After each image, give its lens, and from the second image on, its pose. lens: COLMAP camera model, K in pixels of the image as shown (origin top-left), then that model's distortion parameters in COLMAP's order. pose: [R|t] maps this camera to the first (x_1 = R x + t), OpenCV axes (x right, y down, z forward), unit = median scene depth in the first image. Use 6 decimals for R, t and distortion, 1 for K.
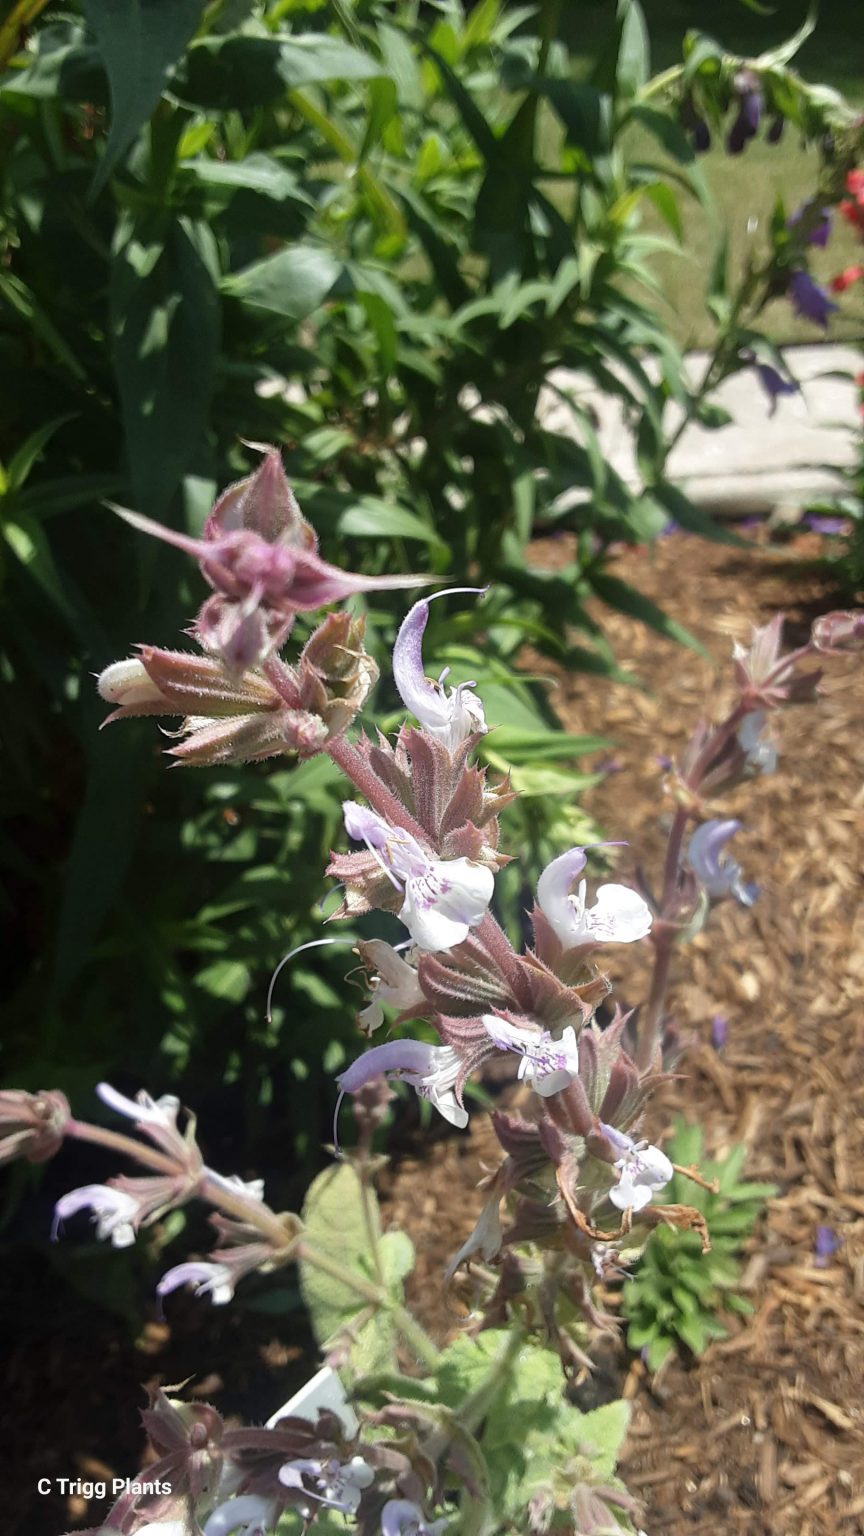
lens RADIAL K [[1264.0, 0, 432.0], [0, 1264.0, 768.0], [0, 0, 1]] dist [0.148373, -0.302698]
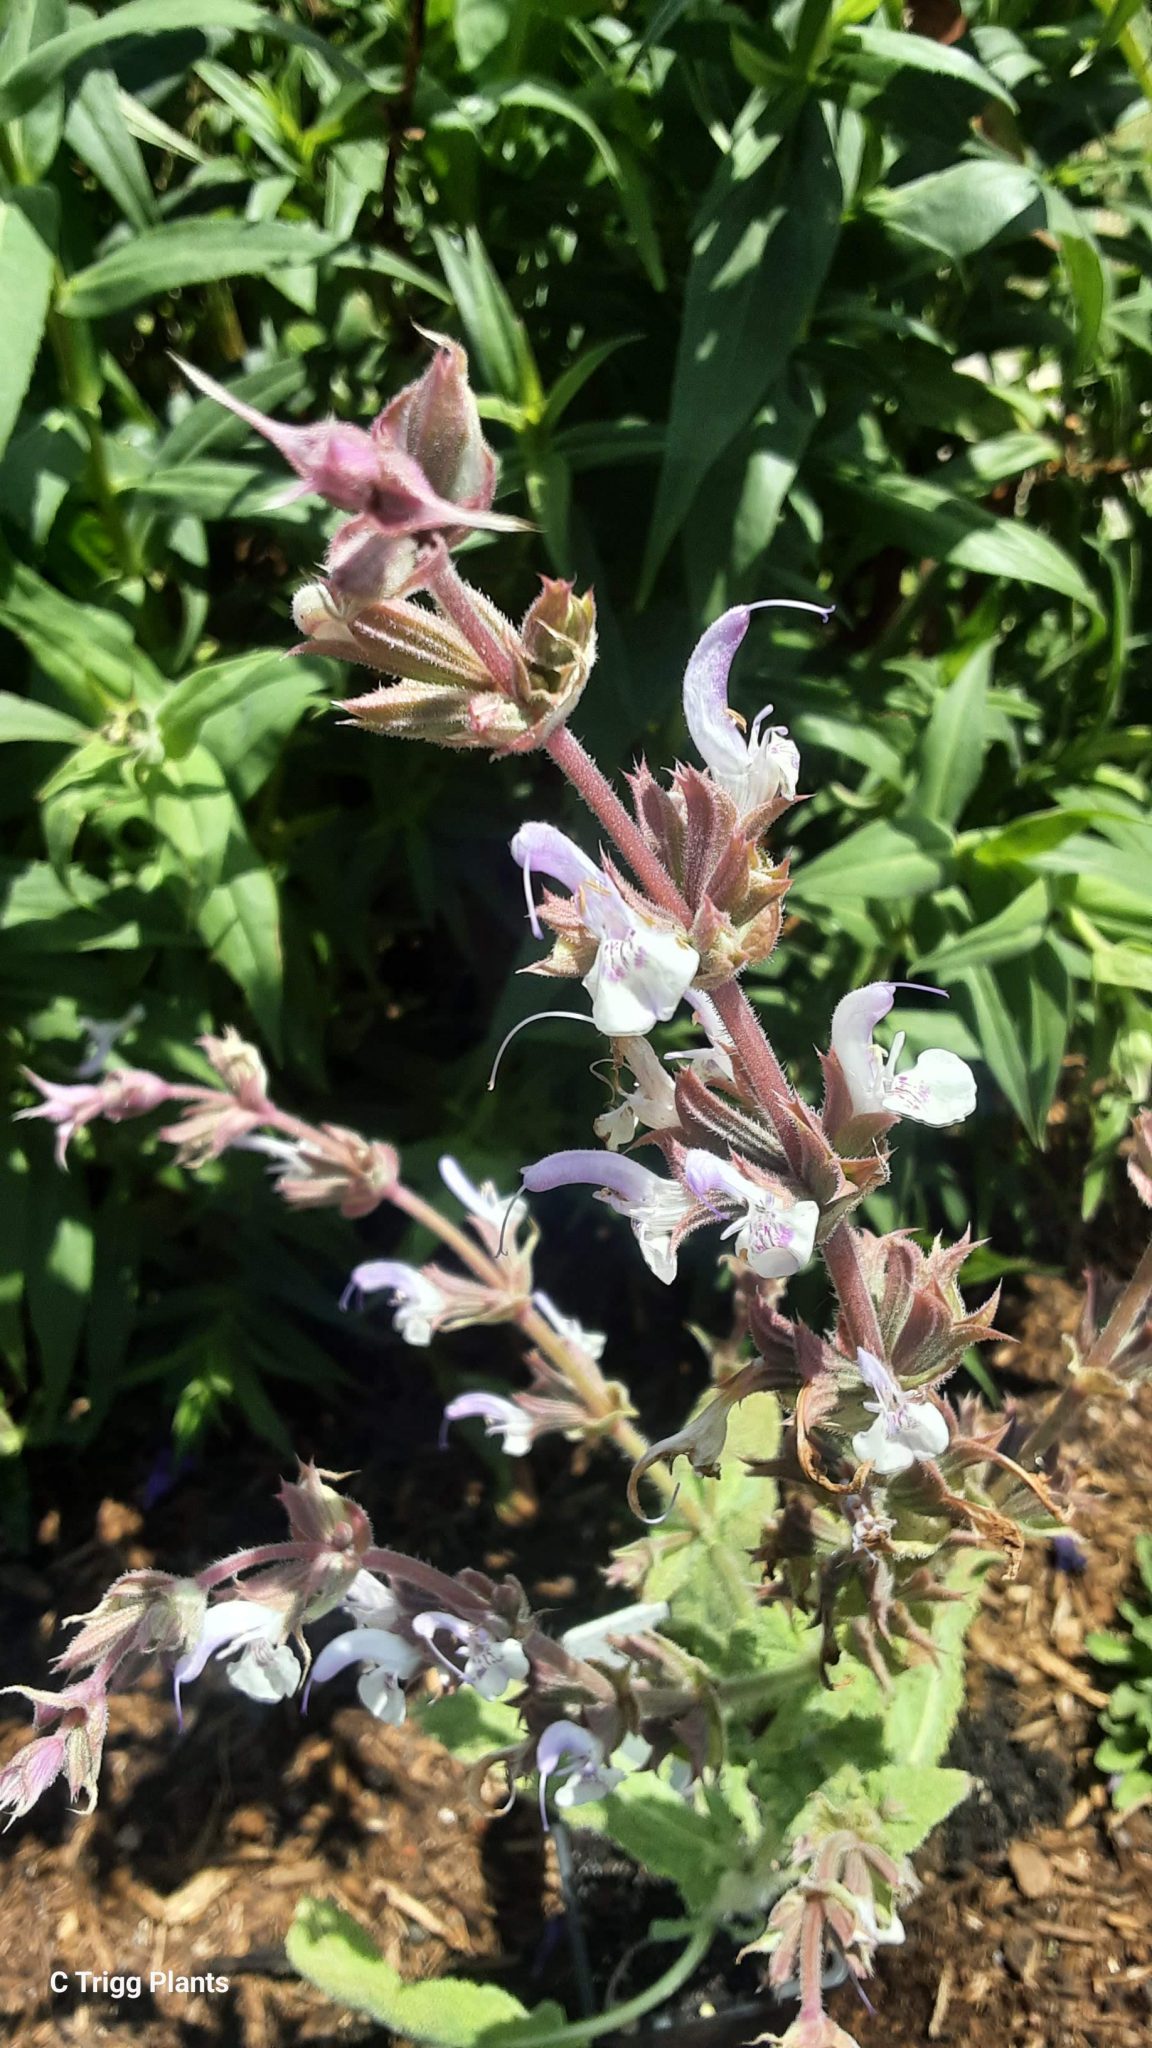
lens RADIAL K [[1685.3, 0, 576.0], [0, 1685.3, 1024.0], [0, 0, 1]] dist [0.148373, -0.302698]
pose [[0.904381, 0.283038, -0.319350, 0.152845], [-0.256782, 0.958677, 0.122478, 0.005367], [0.340819, -0.028764, 0.939689, -0.009225]]
